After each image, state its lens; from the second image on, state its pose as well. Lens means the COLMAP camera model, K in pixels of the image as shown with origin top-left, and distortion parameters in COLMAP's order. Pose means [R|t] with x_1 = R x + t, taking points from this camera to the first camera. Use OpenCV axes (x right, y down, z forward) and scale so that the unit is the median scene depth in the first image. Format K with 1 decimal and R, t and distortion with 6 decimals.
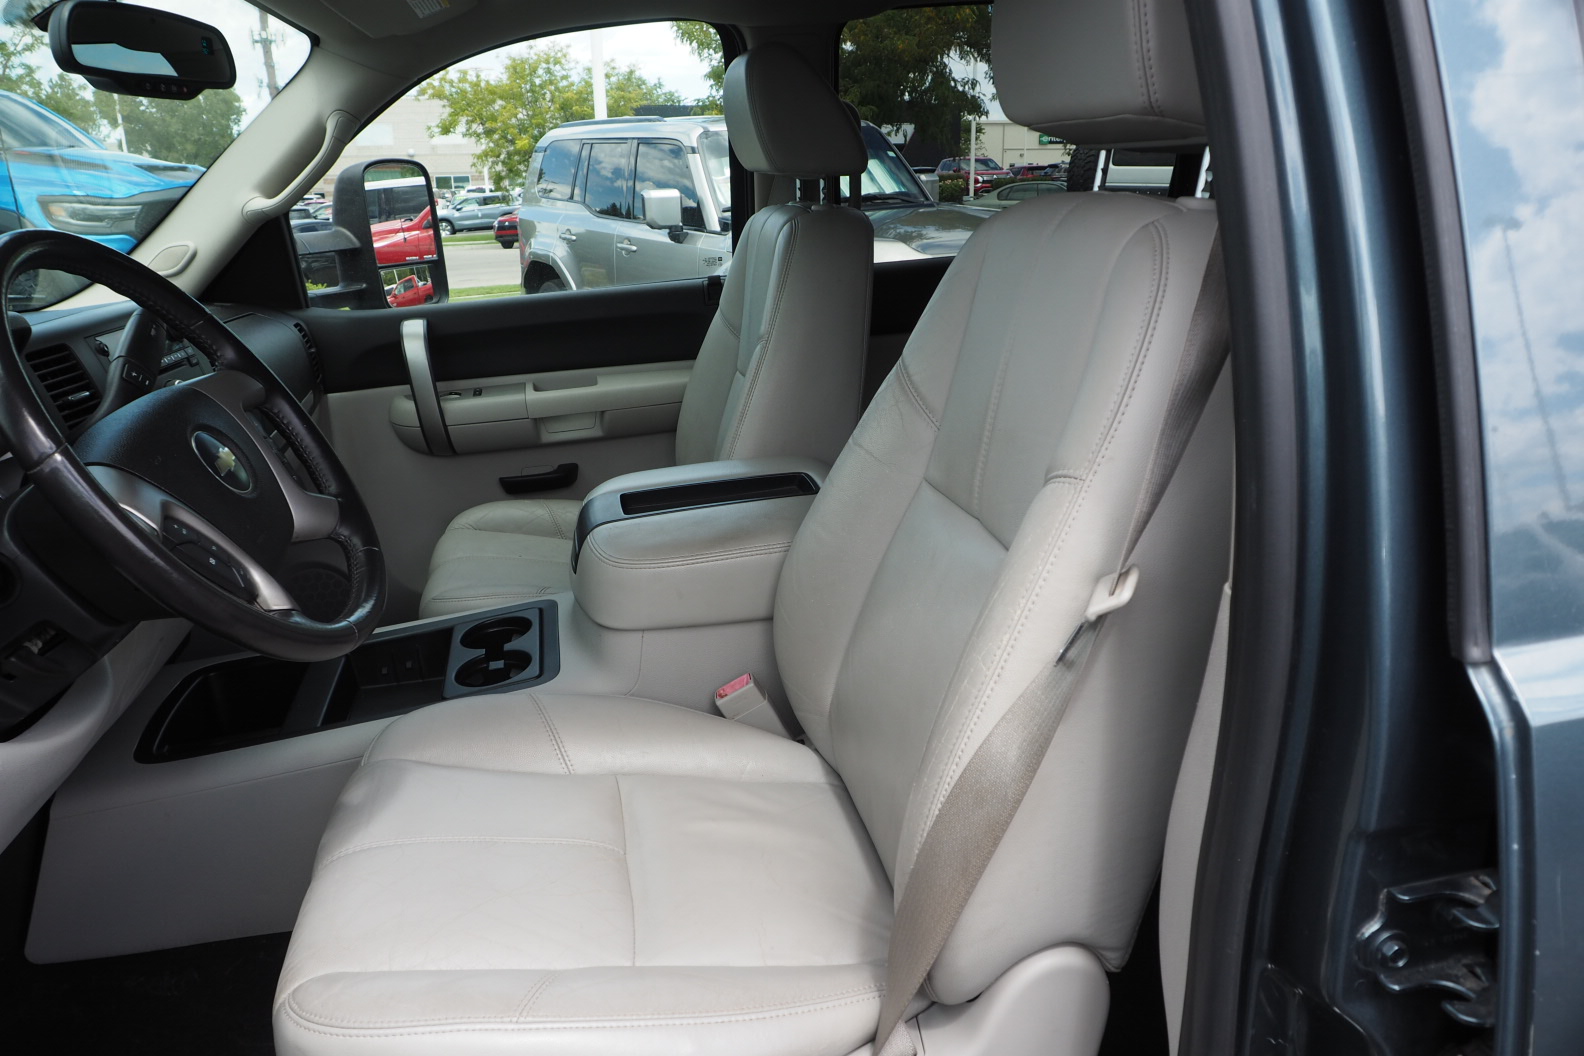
lens RADIAL K [[1147.4, 0, 793.3], [0, 1147.4, 540.8], [0, 0, 1]] dist [-0.012678, -0.003913]
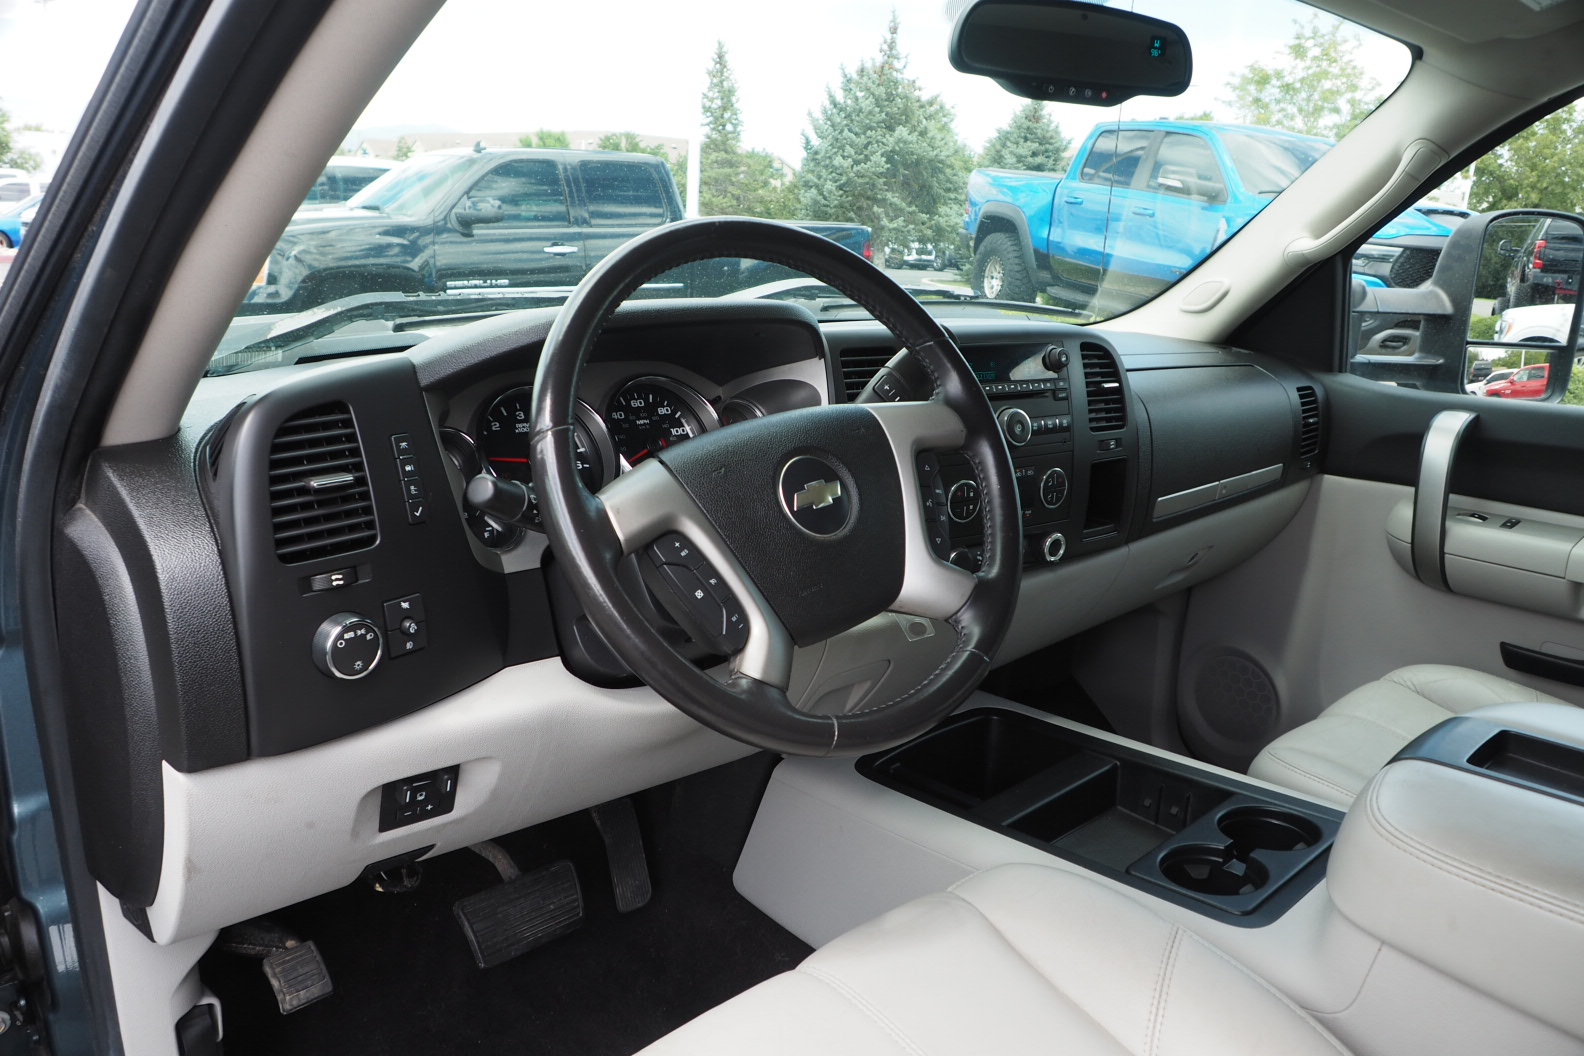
lens RADIAL K [[1147.4, 0, 793.3], [0, 1147.4, 540.8], [0, 0, 1]] dist [-0.012678, -0.003913]
pose [[0.498995, 0.295091, -0.814816, 0.099374], [-0.330581, 0.933958, 0.135790, -0.068078], [0.801075, 0.201604, 0.563591, 0.223371]]
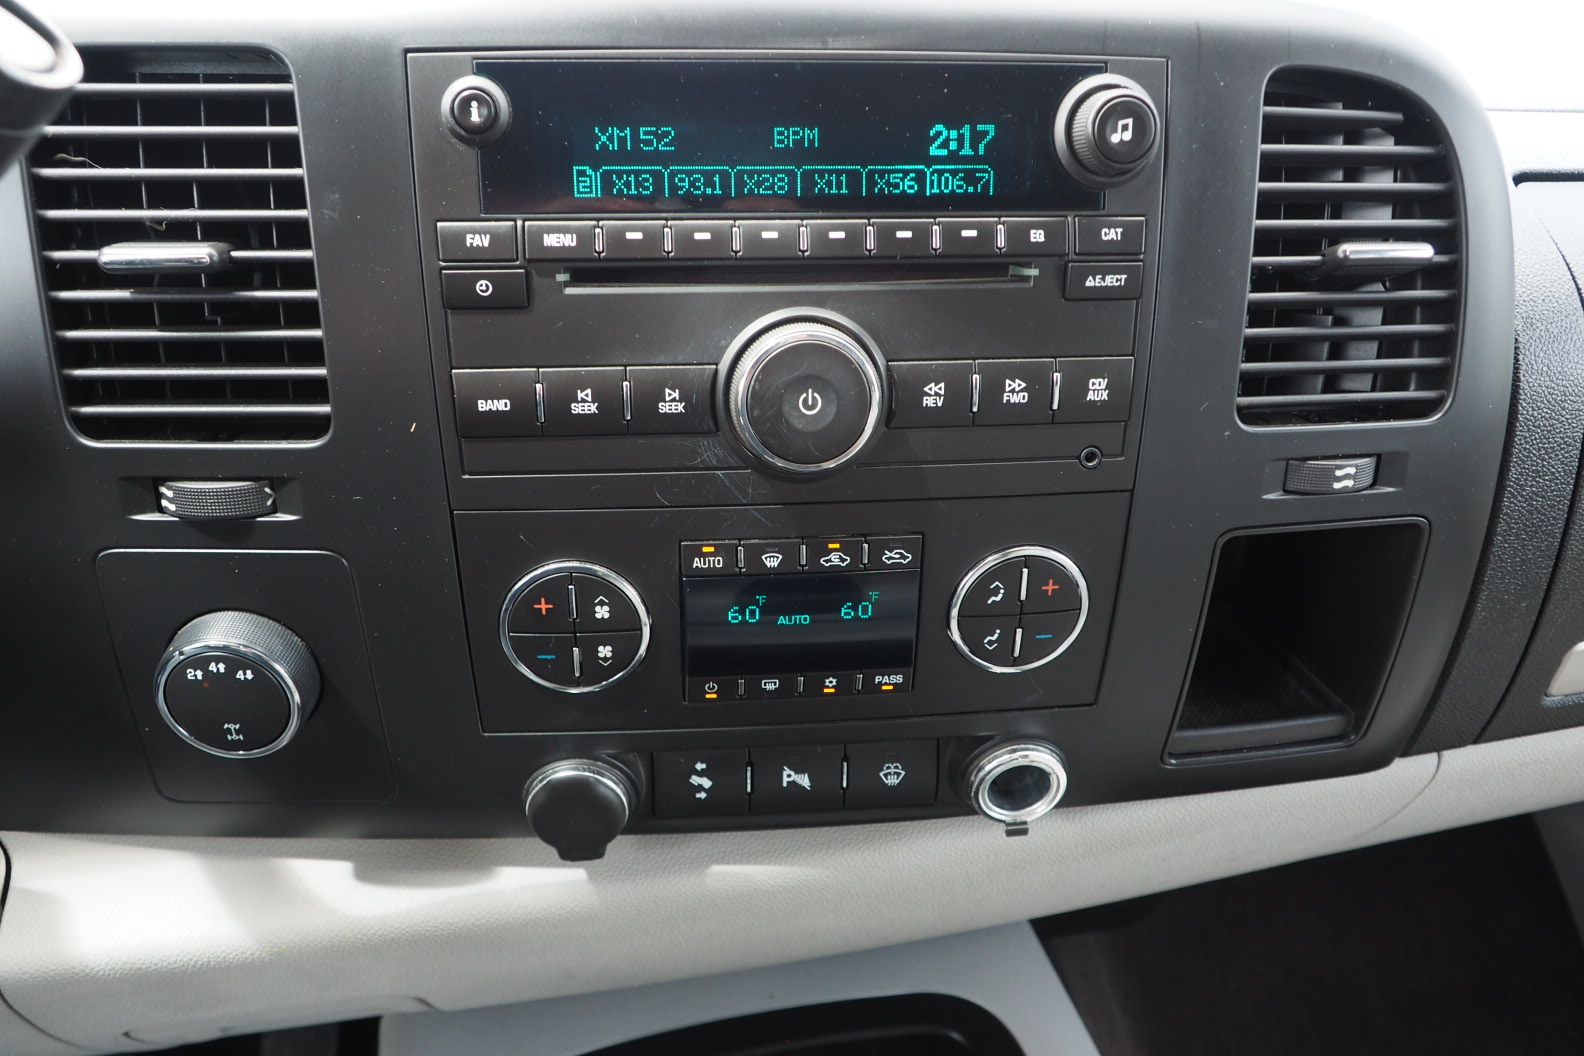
lens RADIAL K [[1241.7, 0, 801.0], [0, 1241.7, 529.6], [0, 0, 1]] dist [-0.017540, 0.000312]
pose [[0.014380, 0.541701, -0.840448, -0.193466], [-0.338217, 0.793625, 0.505735, -0.150582], [0.940958, 0.276981, 0.194625, 0.609180]]
